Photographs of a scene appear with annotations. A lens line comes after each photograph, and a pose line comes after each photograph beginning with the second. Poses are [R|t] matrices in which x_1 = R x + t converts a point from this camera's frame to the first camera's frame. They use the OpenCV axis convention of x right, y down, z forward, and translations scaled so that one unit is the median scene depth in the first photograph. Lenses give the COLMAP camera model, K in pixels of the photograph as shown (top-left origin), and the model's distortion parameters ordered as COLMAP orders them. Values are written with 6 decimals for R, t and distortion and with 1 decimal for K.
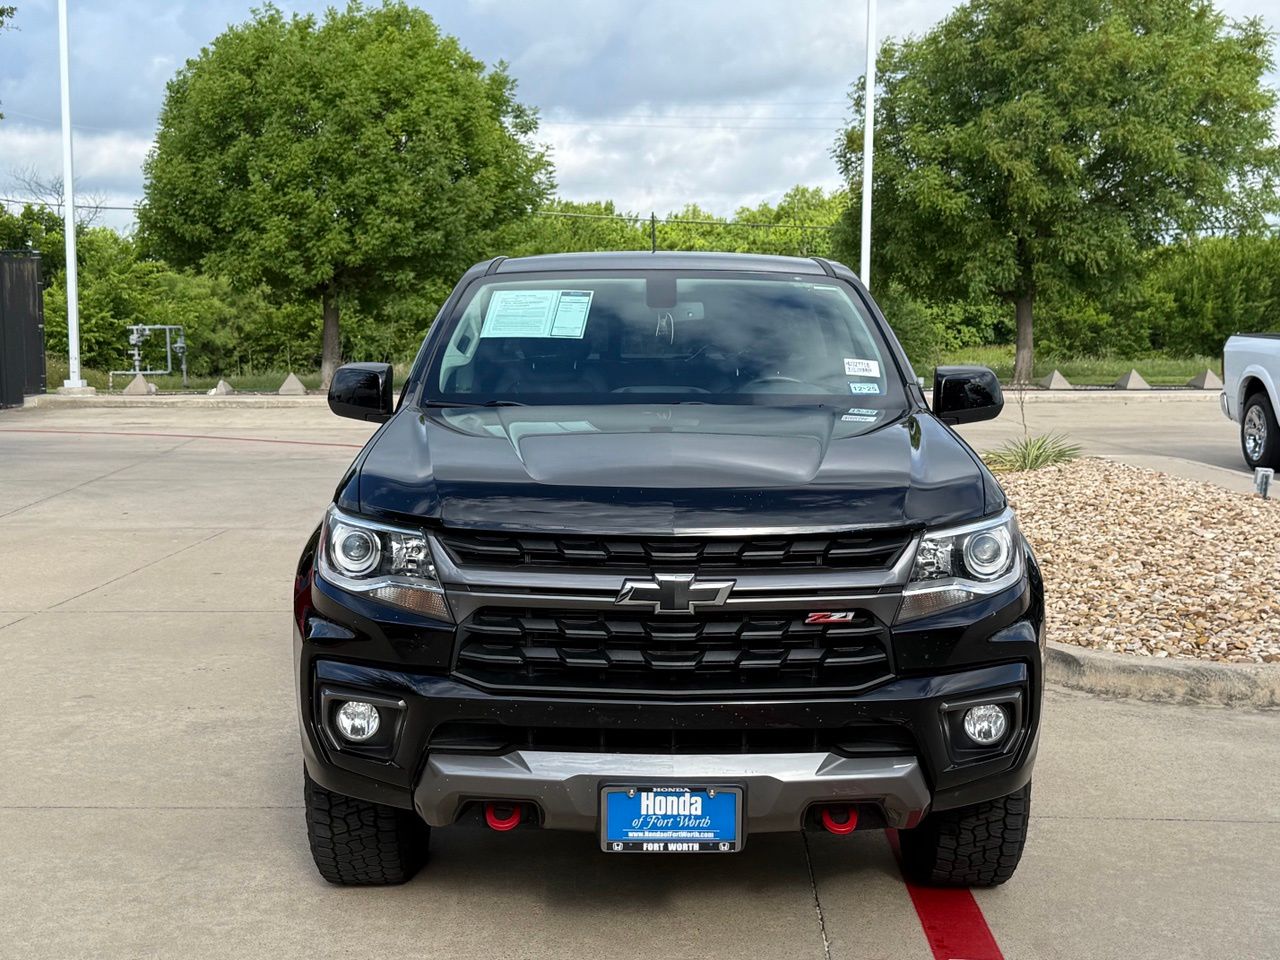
lens RADIAL K [[1757.9, 0, 644.0], [0, 1757.9, 518.4], [0, 0, 1]] dist [0.077962, 0.000000]
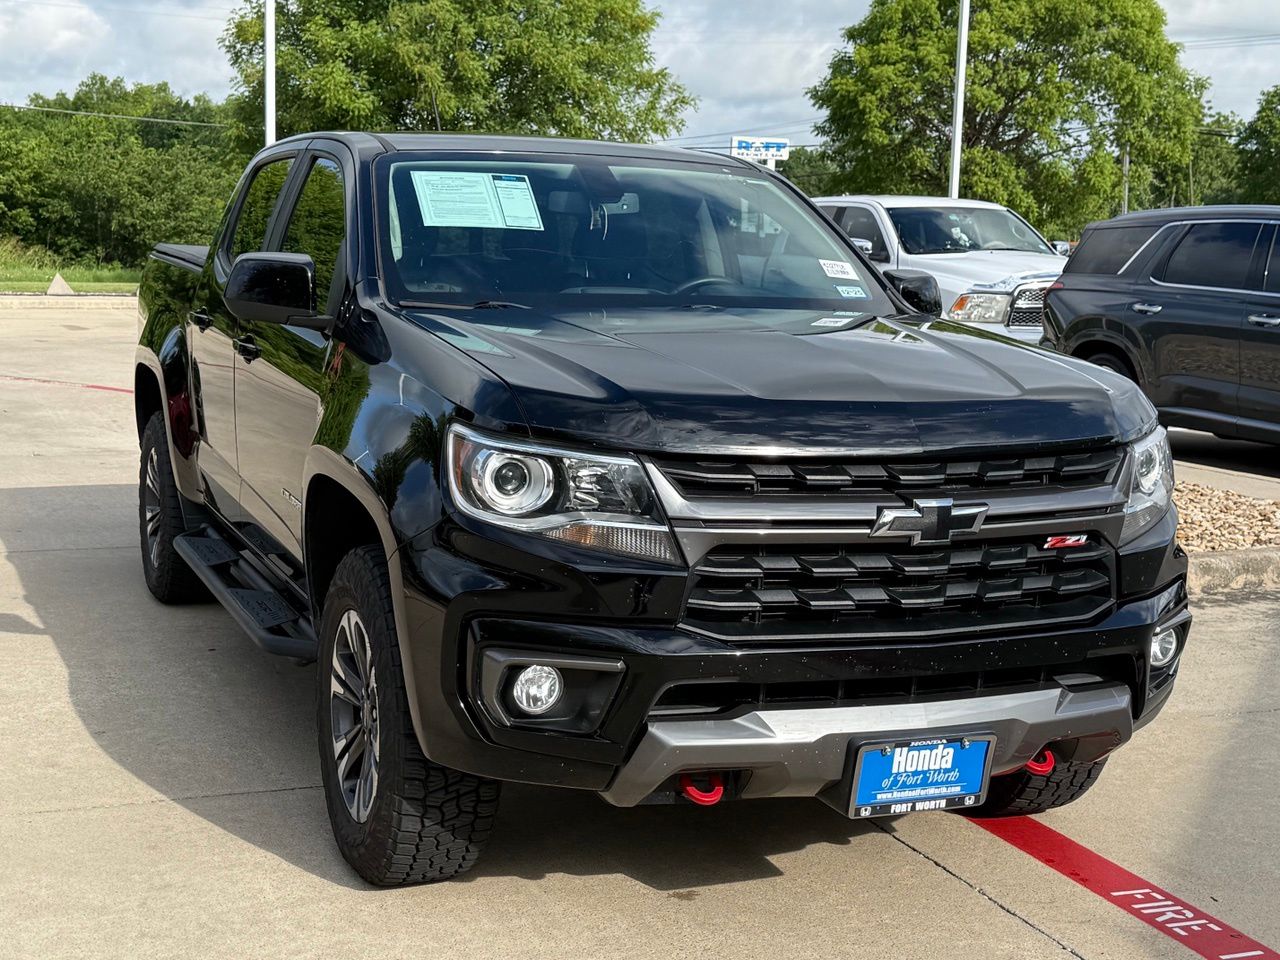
lens RADIAL K [[1757.9, 0, 635.9], [0, 1757.9, 488.7], [0, 0, 1]] dist [0.077962, 0.000000]
pose [[0.922966, -0.029138, 0.383777, -0.450207], [0.015478, 0.999134, 0.038633, -0.009953], [-0.384570, -0.029717, 0.922617, 0.237700]]
